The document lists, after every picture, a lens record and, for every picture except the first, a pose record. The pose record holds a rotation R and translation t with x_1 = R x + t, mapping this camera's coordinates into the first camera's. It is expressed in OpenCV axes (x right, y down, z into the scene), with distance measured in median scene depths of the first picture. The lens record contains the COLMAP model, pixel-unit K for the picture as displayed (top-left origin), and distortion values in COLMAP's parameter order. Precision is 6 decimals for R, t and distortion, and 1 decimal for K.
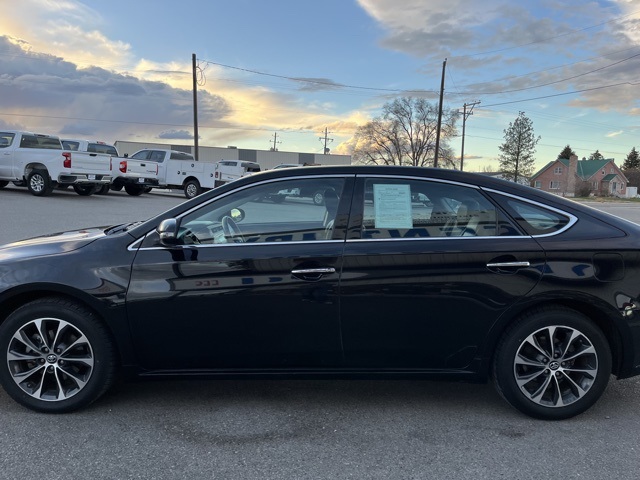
lens RADIAL K [[484.5, 0, 319.7], [0, 484.5, 244.5], [0, 0, 1]] dist [0.071298, -0.101784]
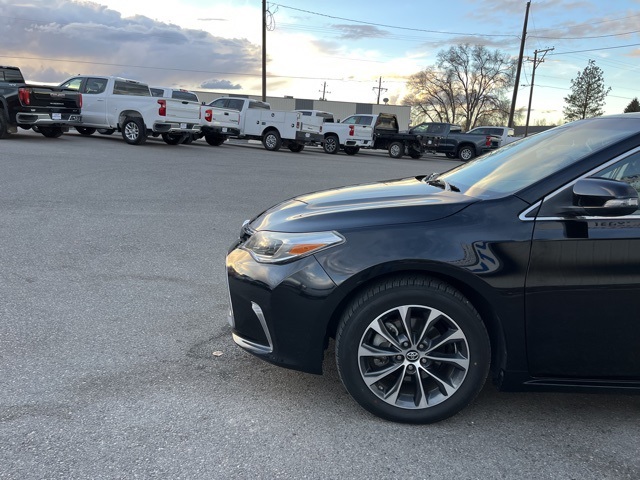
lens RADIAL K [[484.5, 0, 314.1], [0, 484.5, 235.5], [0, 0, 1]] dist [0.071298, -0.101784]
pose [[0.995743, 0.031313, -0.086686, -0.087571], [-0.024489, 0.996598, 0.078698, -0.002143], [0.088856, -0.076240, 0.993122, 0.031282]]
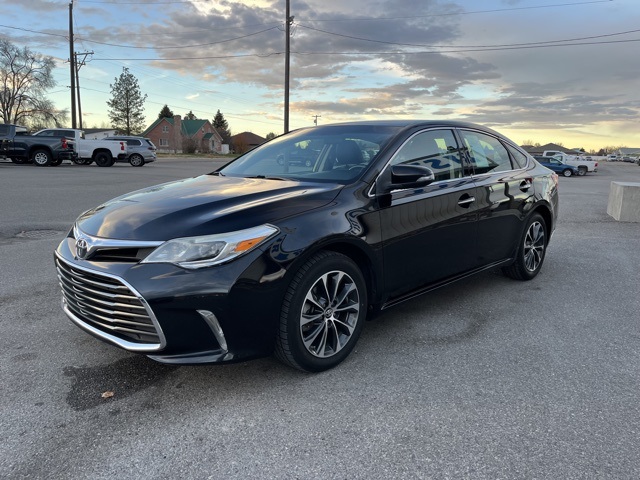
lens RADIAL K [[484.5, 0, 311.6], [0, 484.5, 238.0], [0, 0, 1]] dist [0.071298, -0.101784]
pose [[0.721256, -0.133155, 0.679749, -0.165270], [0.084124, 0.990924, 0.104850, -0.002758], [-0.687541, -0.018440, 0.725911, 0.044217]]
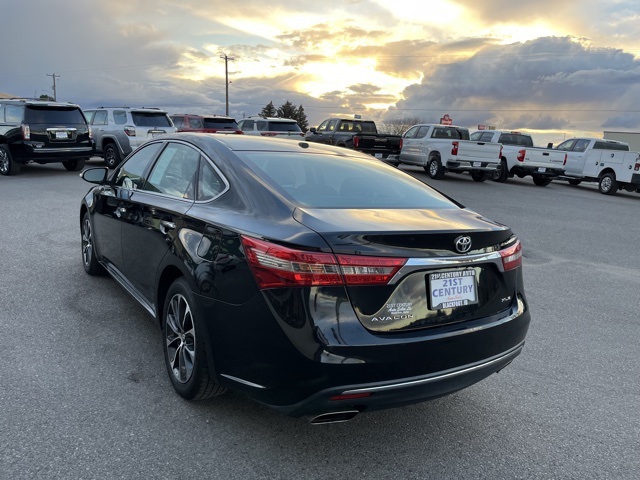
lens RADIAL K [[484.5, 0, 323.9], [0, 484.5, 235.2], [0, 0, 1]] dist [0.071298, -0.101784]
pose [[0.551227, 0.147641, -0.821189, 0.195303], [-0.153084, 0.985408, 0.074407, -0.008694], [0.820192, 0.084696, 0.565785, 0.095179]]
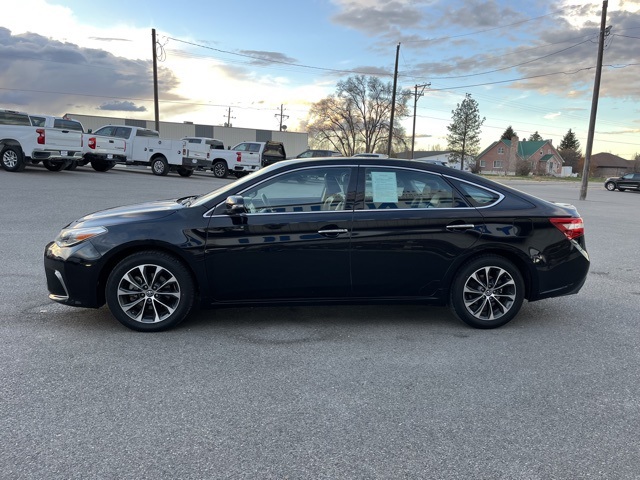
lens RADIAL K [[484.5, 0, 325.2], [0, 484.5, 234.3], [0, 0, 1]] dist [0.071298, -0.101784]
pose [[0.994173, -0.004718, 0.107693, -0.026320], [0.001792, 0.999627, 0.027246, 0.003270], [-0.107782, -0.026894, 0.993811, -0.062250]]
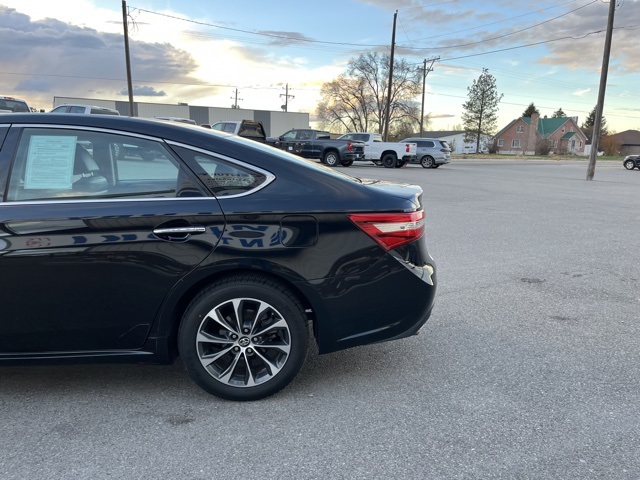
lens RADIAL K [[484.5, 0, 325.5], [0, 484.5, 245.8], [0, 0, 1]] dist [0.071298, -0.101784]
pose [[0.997755, -0.017146, 0.064742, 0.080453], [0.011674, 0.996400, 0.083971, -0.000157], [-0.065949, -0.083027, 0.994363, 0.016695]]
